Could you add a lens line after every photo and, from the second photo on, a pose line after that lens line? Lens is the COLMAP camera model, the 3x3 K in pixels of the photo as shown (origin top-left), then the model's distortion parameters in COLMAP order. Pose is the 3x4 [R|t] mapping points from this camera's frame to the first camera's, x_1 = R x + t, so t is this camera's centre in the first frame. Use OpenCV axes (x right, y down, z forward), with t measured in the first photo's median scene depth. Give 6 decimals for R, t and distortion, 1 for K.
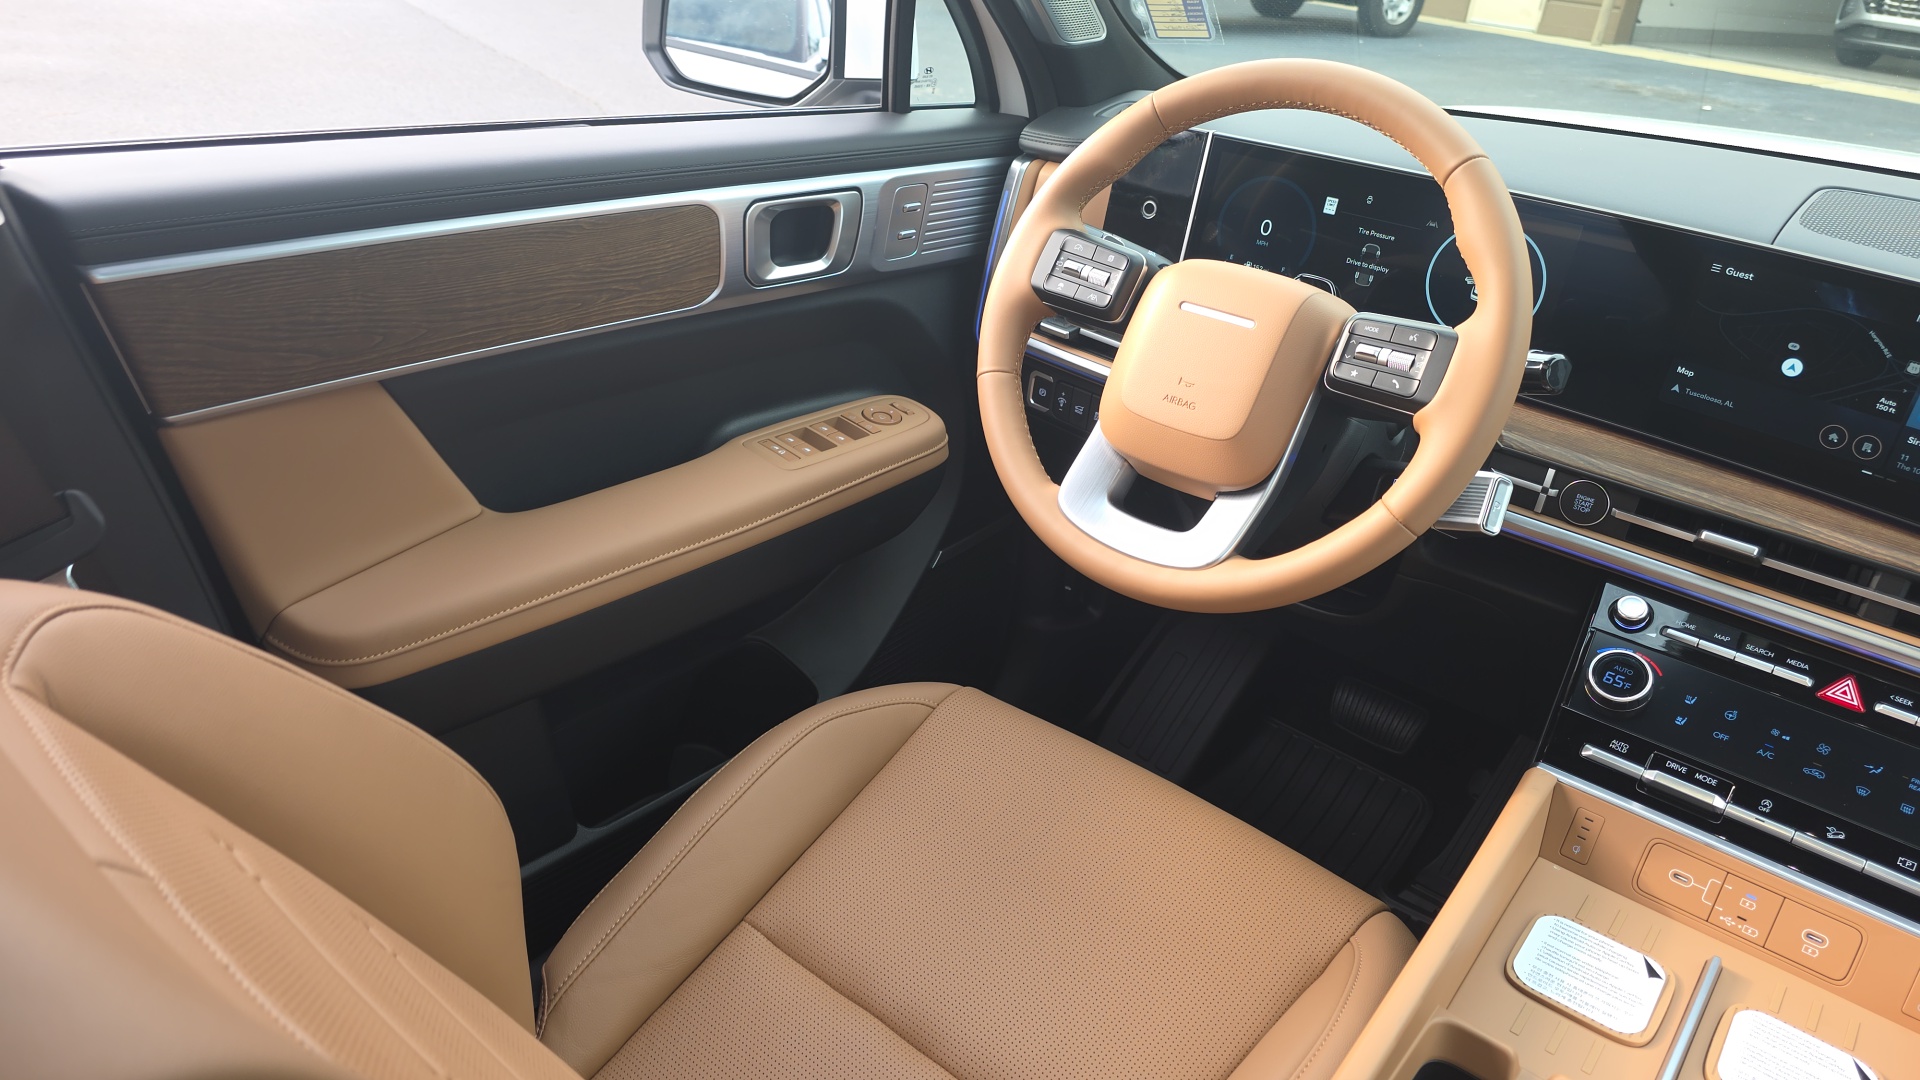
lens RADIAL K [[1288.1, 0, 966.5], [0, 1288.1, 530.4], [0, 0, 1]] dist [0.039416, -0.040559]
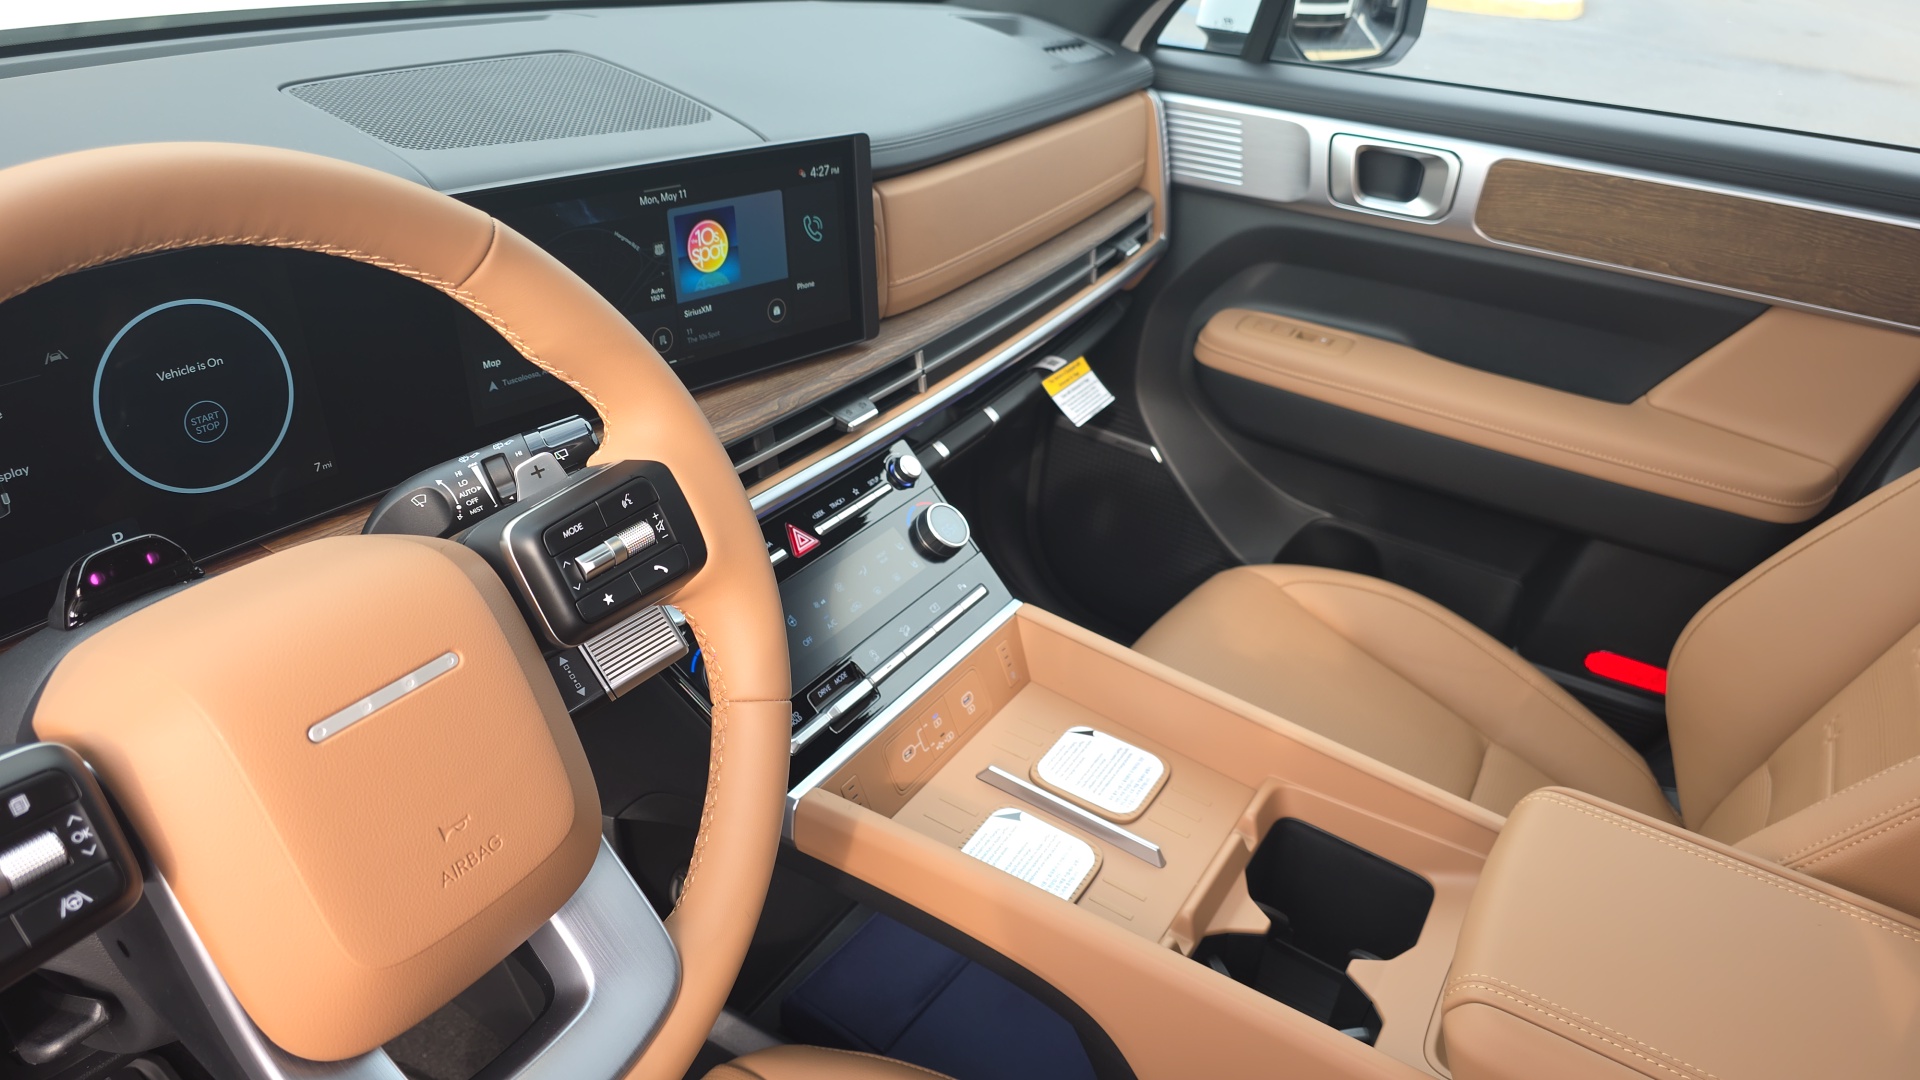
lens RADIAL K [[1297.9, 0, 958.2], [0, 1297.9, 552.4], [0, 0, 1]] dist [0.063595, -0.078439]
pose [[-0.129717, -0.570560, 0.810947, -0.197118], [0.358572, 0.735514, 0.574844, -0.400363], [-0.924446, 0.365350, 0.109178, 0.705570]]
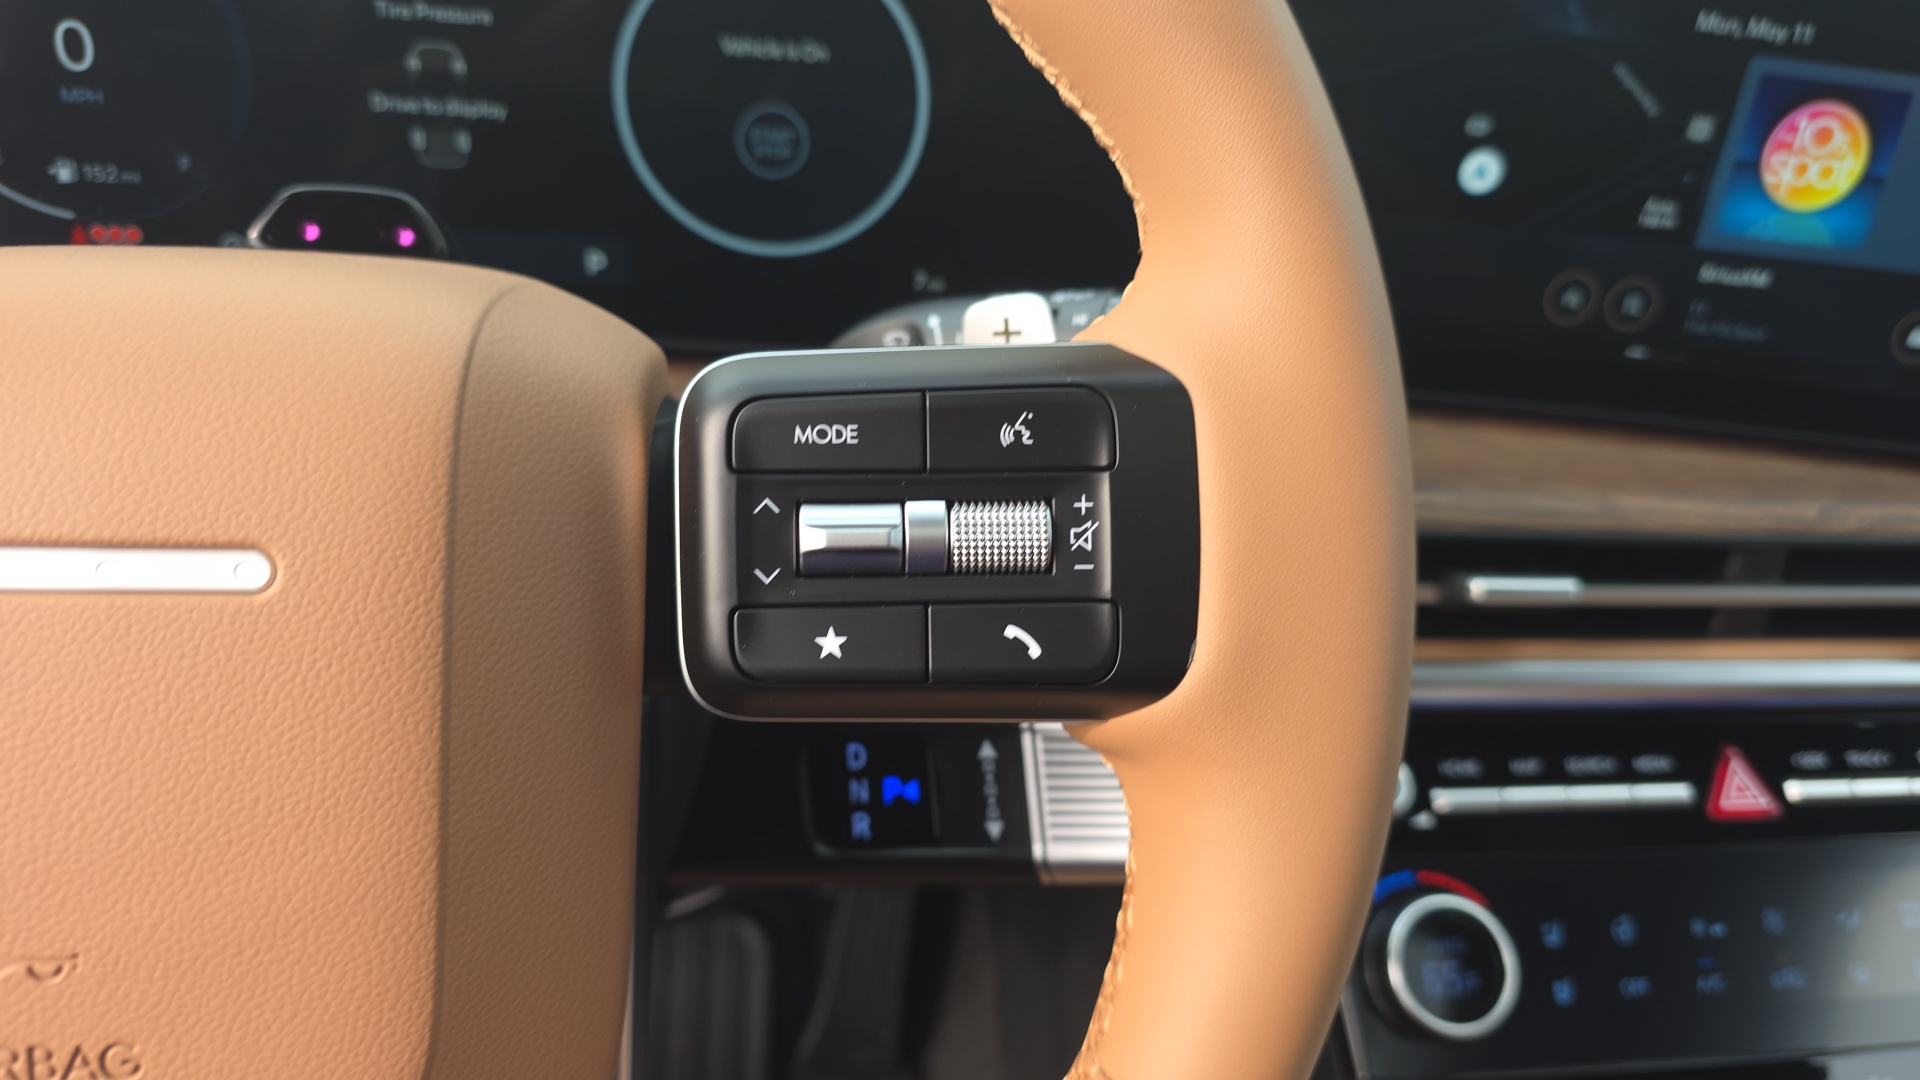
lens RADIAL K [[1367.1, 0, 968.0], [0, 1367.1, 520.0], [0, 0, 1]] dist [0.002064, -0.035839]
pose [[0.687680, -0.382015, 0.617382, 0.161334], [0.287813, 0.924143, 0.251245, -0.178962], [-0.666528, 0.004914, 0.745464, 0.737780]]
